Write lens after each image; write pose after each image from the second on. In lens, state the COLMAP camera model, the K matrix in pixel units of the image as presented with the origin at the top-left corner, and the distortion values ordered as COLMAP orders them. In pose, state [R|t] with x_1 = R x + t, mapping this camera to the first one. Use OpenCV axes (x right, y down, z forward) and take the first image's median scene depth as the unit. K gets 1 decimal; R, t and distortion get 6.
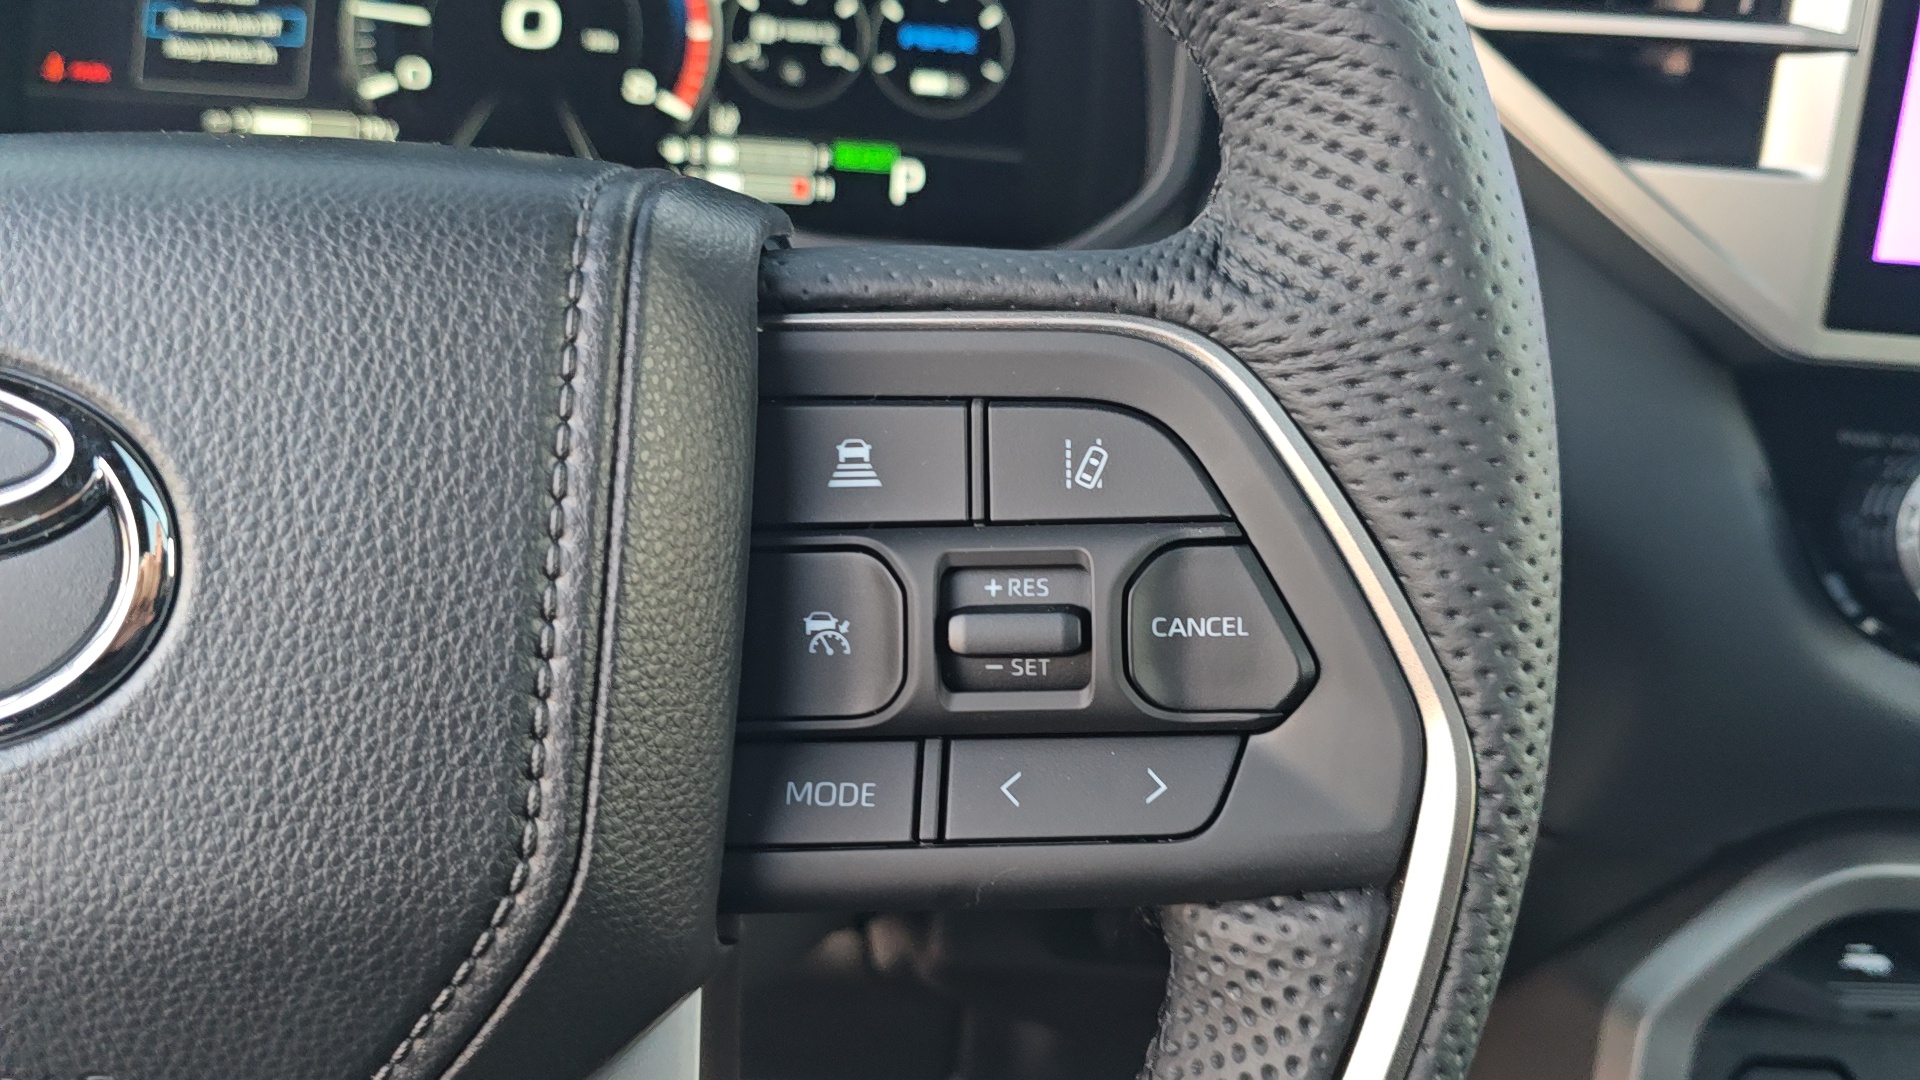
lens RADIAL K [[1695.2, 0, 960.0], [0, 1695.2, 540.0], [0, 0, 1]] dist [-0.034880, 0.000793]
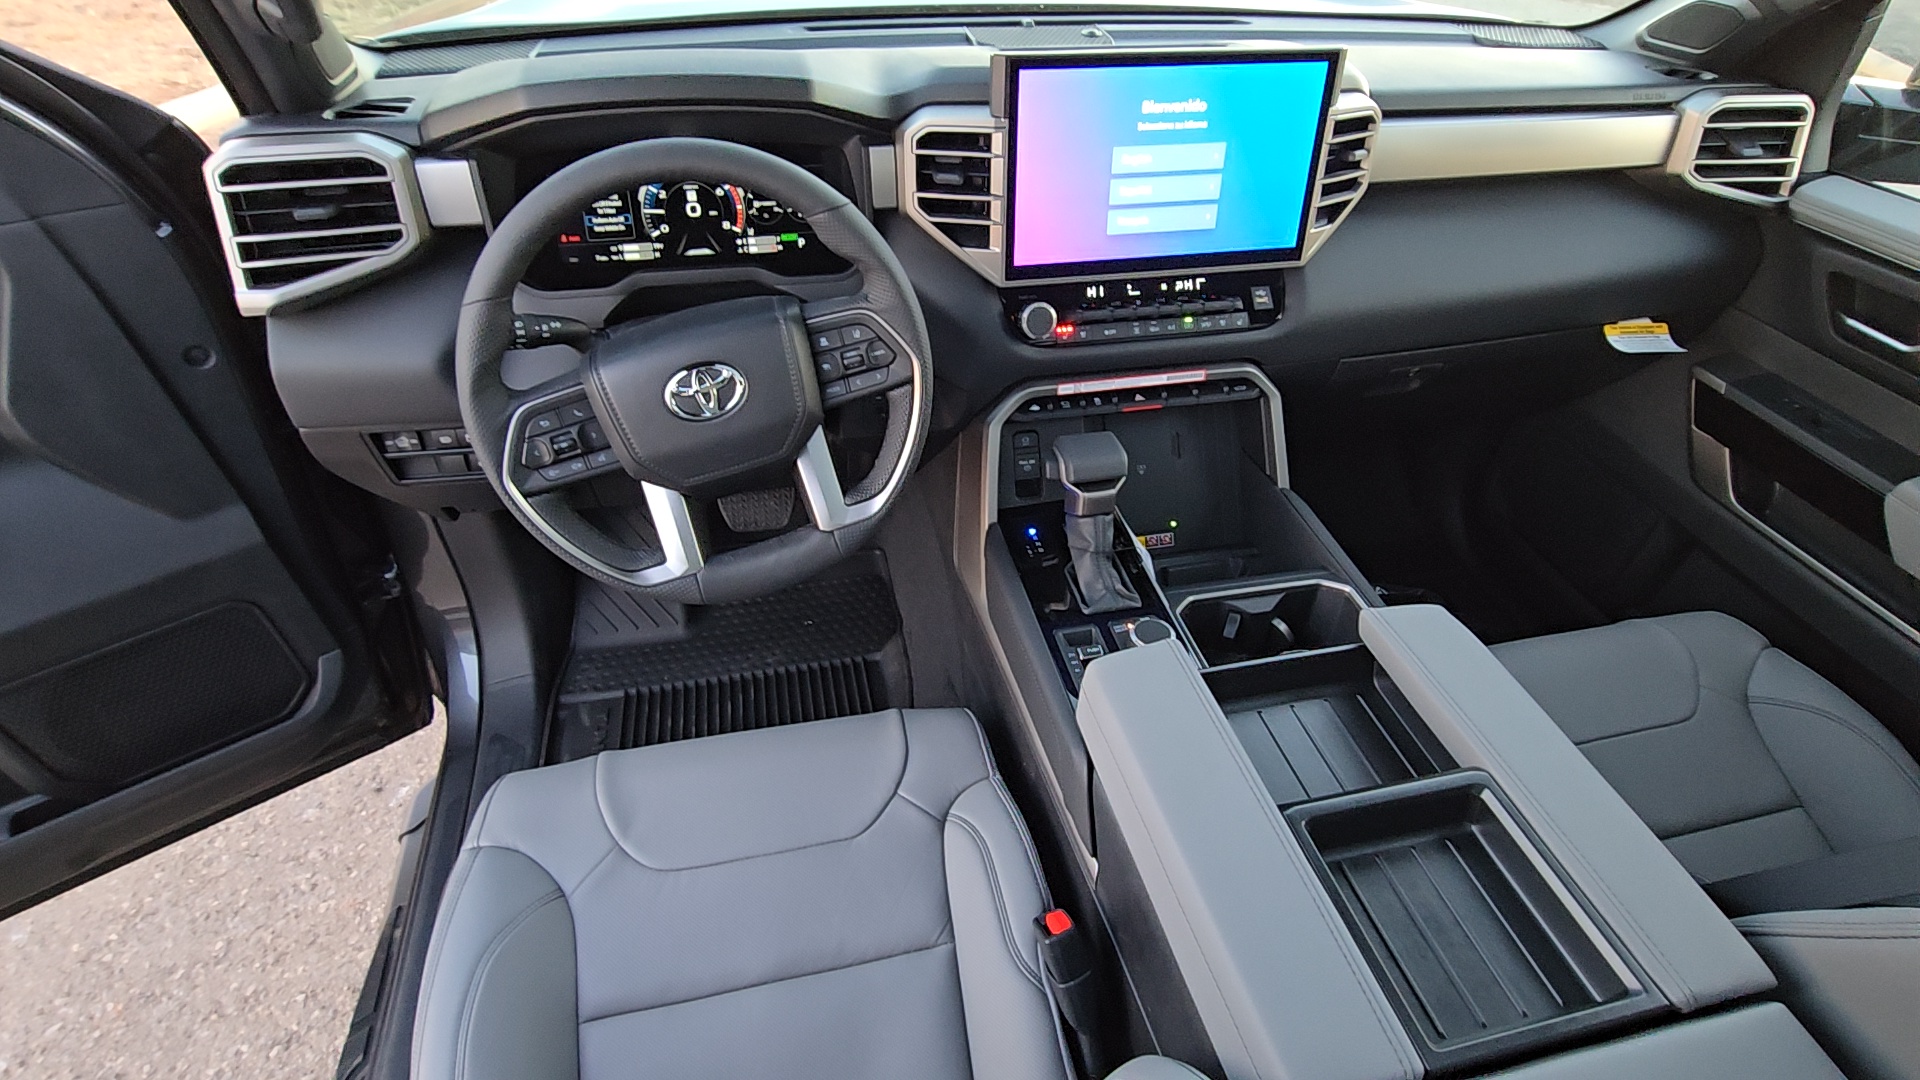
lens RADIAL K [[985.7, 0, 973.8], [0, 985.7, 541.8], [0, 0, 1]] dist [0.003512, 0.000890]
pose [[0.976875, -0.161823, 0.139745, -0.072954], [0.111238, 0.942824, 0.314179, -0.233704], [-0.182596, -0.291368, 0.939022, -1.380178]]
